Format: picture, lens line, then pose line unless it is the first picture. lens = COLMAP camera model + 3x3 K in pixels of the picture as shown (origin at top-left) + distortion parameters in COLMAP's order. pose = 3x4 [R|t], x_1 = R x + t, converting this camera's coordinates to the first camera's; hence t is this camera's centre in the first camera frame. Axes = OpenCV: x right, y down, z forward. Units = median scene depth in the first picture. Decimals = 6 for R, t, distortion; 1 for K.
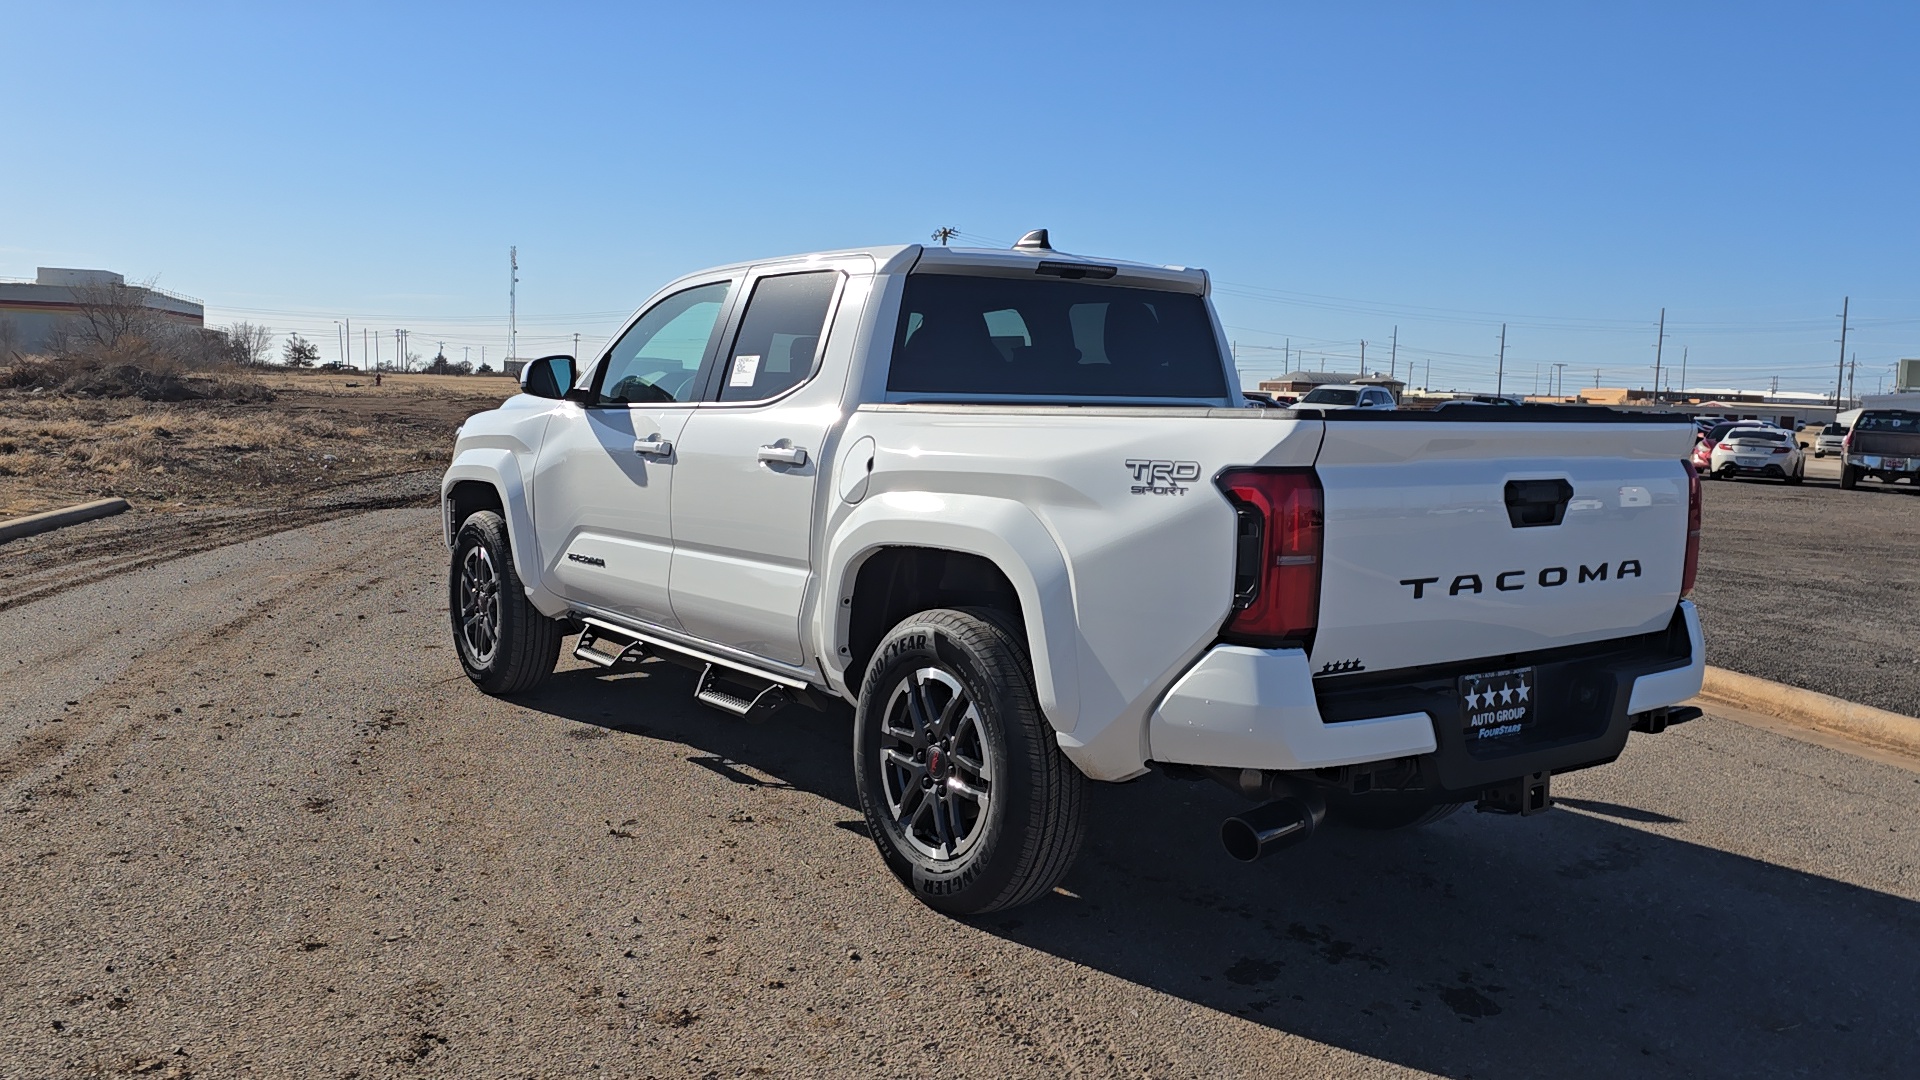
lens RADIAL K [[1571.6, 0, 964.0], [0, 1571.6, 541.8], [0, 0, 1]] dist [-0.007968, 0.002721]
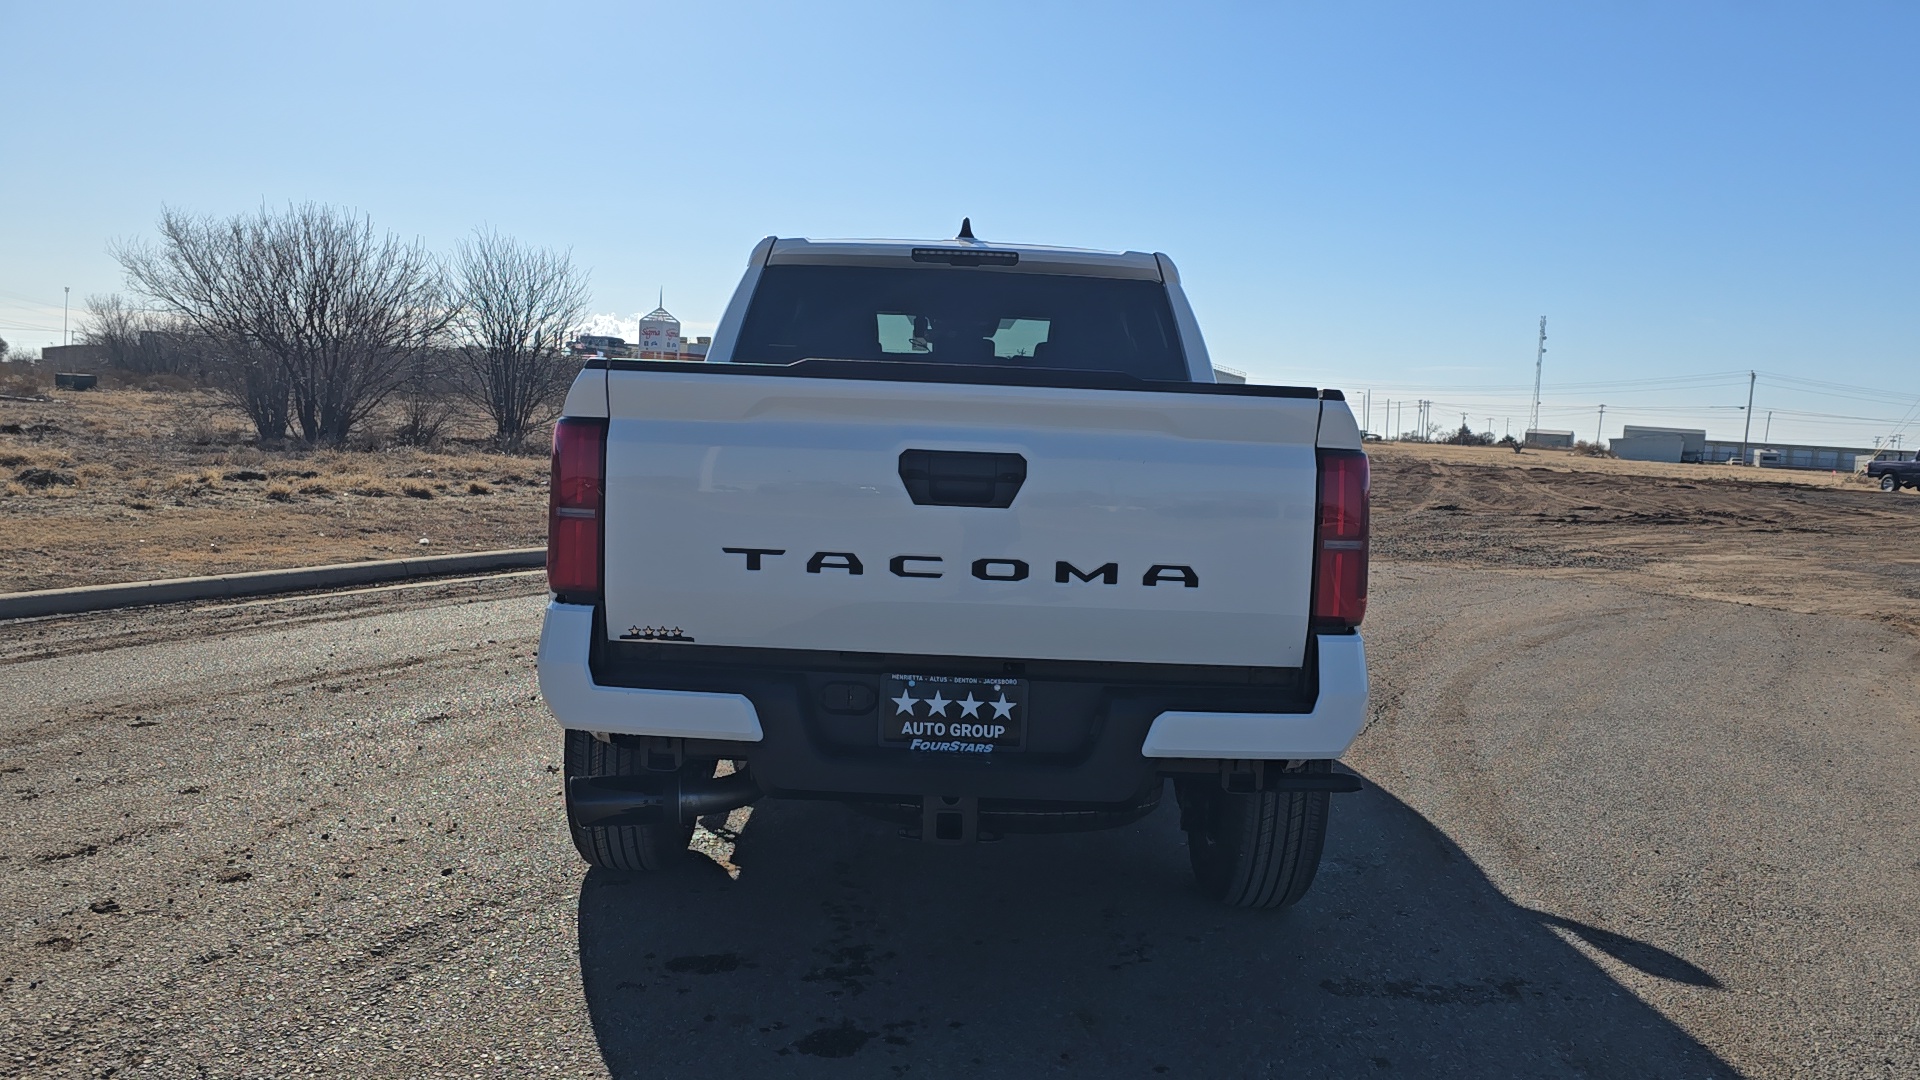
lens RADIAL K [[1571.6, 0, 963.9], [0, 1571.6, 545.6], [0, 0, 1]] dist [-0.007968, 0.002721]
pose [[0.811088, 0.055575, -0.582278, 0.842351], [-0.080021, 0.996659, -0.016341, 0.024607], [0.579424, 0.059848, 0.812826, 0.300631]]
